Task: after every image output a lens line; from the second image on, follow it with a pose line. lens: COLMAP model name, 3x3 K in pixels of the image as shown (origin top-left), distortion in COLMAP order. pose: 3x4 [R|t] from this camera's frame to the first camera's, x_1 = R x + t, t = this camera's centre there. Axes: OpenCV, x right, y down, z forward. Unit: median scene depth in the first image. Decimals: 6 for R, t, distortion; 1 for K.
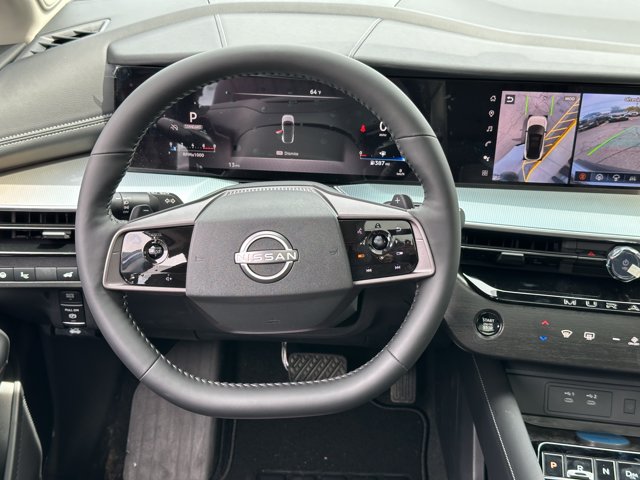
lens RADIAL K [[904.6, 0, 323.2], [0, 904.6, 234.1], [0, 0, 1]] dist [0.177992, 0.000000]
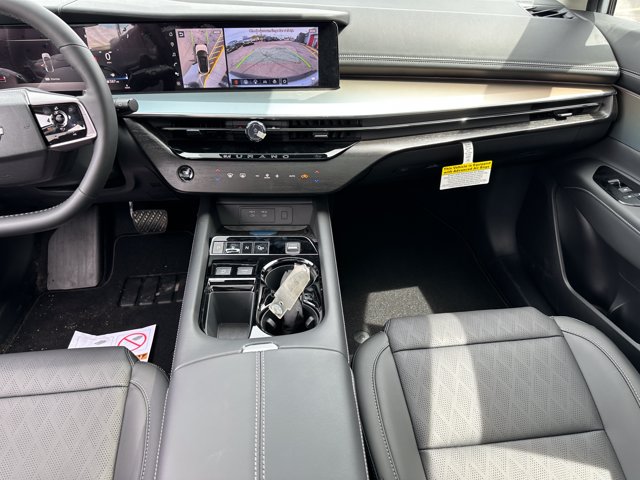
lens RADIAL K [[464.0, 0, 324.2], [0, 464.0, 239.4], [0, 0, 1]] dist [0.051450, -0.034455]
pose [[0.991722, -0.097587, 0.083458, 0.352798], [0.083240, 0.983467, 0.160824, 0.099728], [-0.097772, -0.152545, 0.983448, 0.096389]]
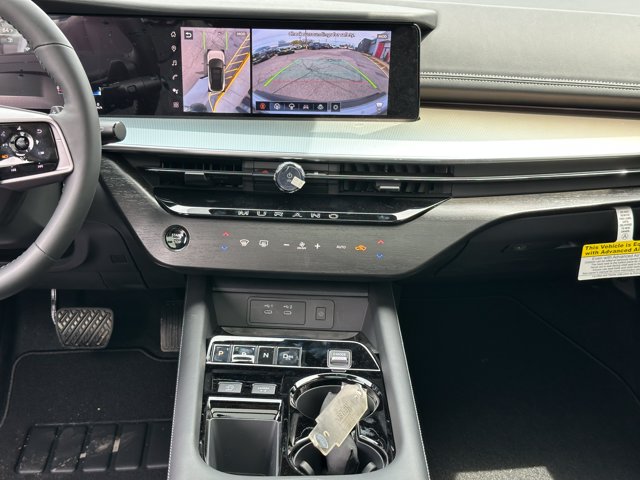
lens RADIAL K [[904.6, 0, 314.0], [0, 904.6, 239.5], [0, 0, 1]] dist [0.177992, 0.000000]
pose [[0.997619, -0.038477, 0.057235, 0.283346], [0.040850, 0.998329, -0.040875, 0.151339], [-0.055567, 0.043116, 0.997524, -0.101806]]
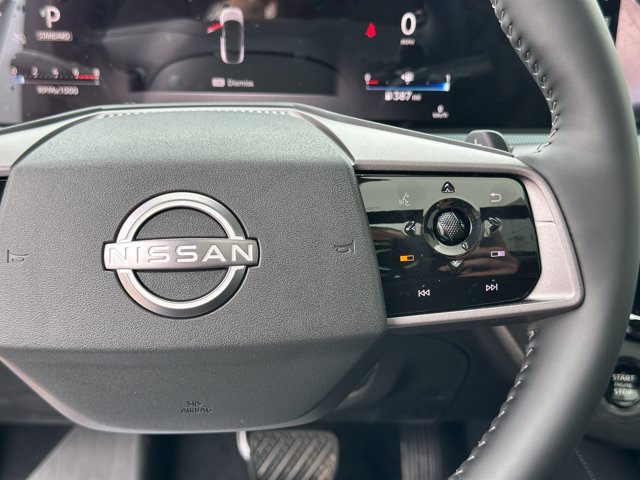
lens RADIAL K [[904.6, 0, 319.2], [0, 904.6, 239.1], [0, 0, 1]] dist [0.177992, 0.000000]
pose [[0.997559, 0.024673, 0.065322, -0.022094], [-0.023743, 0.999606, -0.014983, 0.018682], [-0.065666, 0.013395, 0.997752, 0.474775]]
